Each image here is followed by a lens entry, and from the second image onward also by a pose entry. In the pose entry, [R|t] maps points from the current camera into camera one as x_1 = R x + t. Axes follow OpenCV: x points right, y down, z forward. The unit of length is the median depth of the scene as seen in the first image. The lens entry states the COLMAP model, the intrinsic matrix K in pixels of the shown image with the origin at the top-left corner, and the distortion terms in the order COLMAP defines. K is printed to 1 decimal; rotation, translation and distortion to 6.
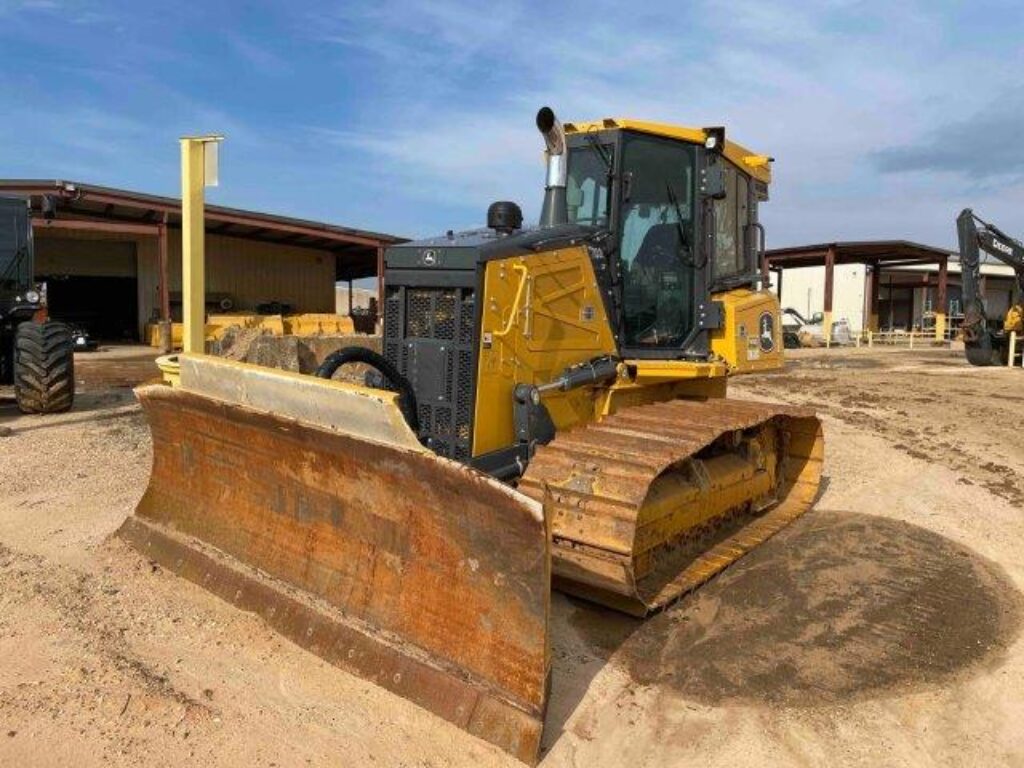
lens RADIAL K [[754.1, 0, 512.0], [0, 754.1, 384.0], [0, 0, 1]] dist [0.006496, -0.001713]
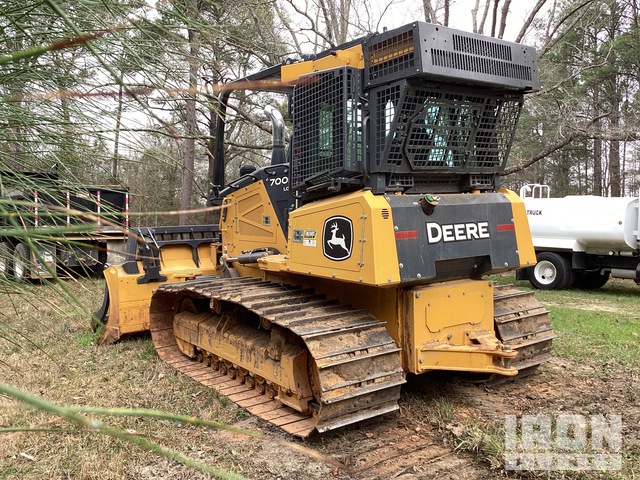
lens RADIAL K [[579.1, 0, 317.6], [0, 579.1, 254.4], [0, 0, 1]] dist [0.008902, 0.001960]
pose [[-0.270786, 0.060291, -0.960750, 1.223990], [-0.070606, 0.994105, 0.082284, -0.125838], [0.960047, 0.090116, -0.264933, 1.385729]]
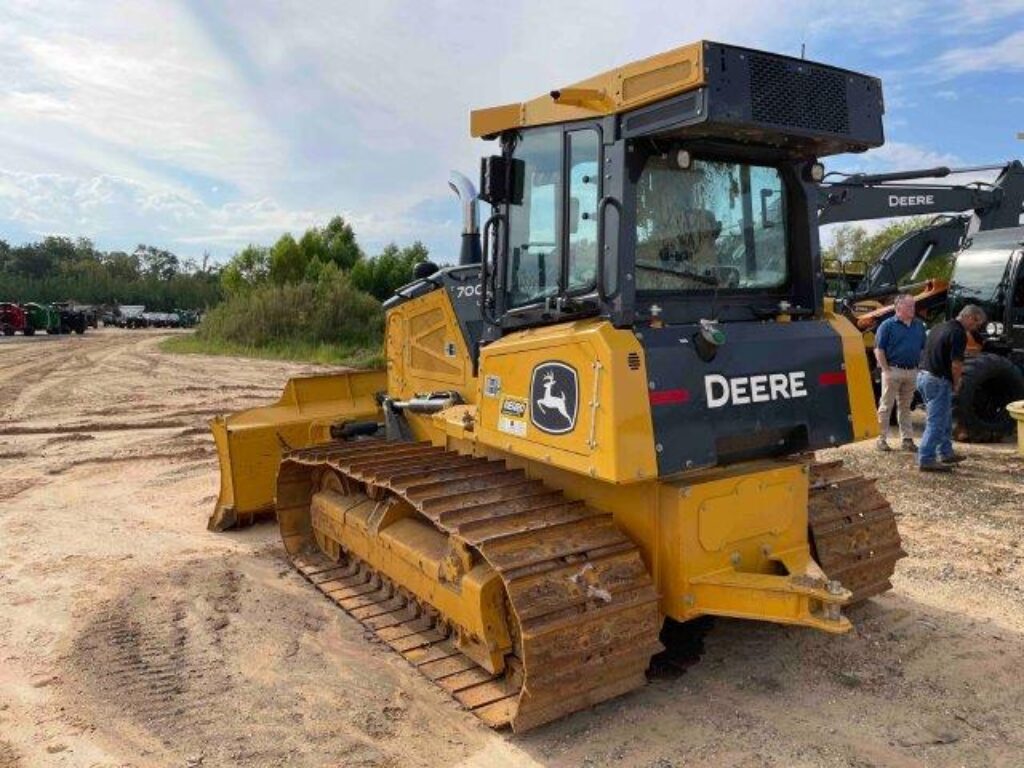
lens RADIAL K [[780.7, 0, 512.0], [0, 780.7, 384.0], [0, 0, 1]] dist [-0.036863, -0.000786]
pose [[-0.316142, 0.073718, -0.945843, 1.057321], [-0.084936, 0.990774, 0.105609, -0.162321], [0.944902, 0.113724, -0.306964, 1.361082]]
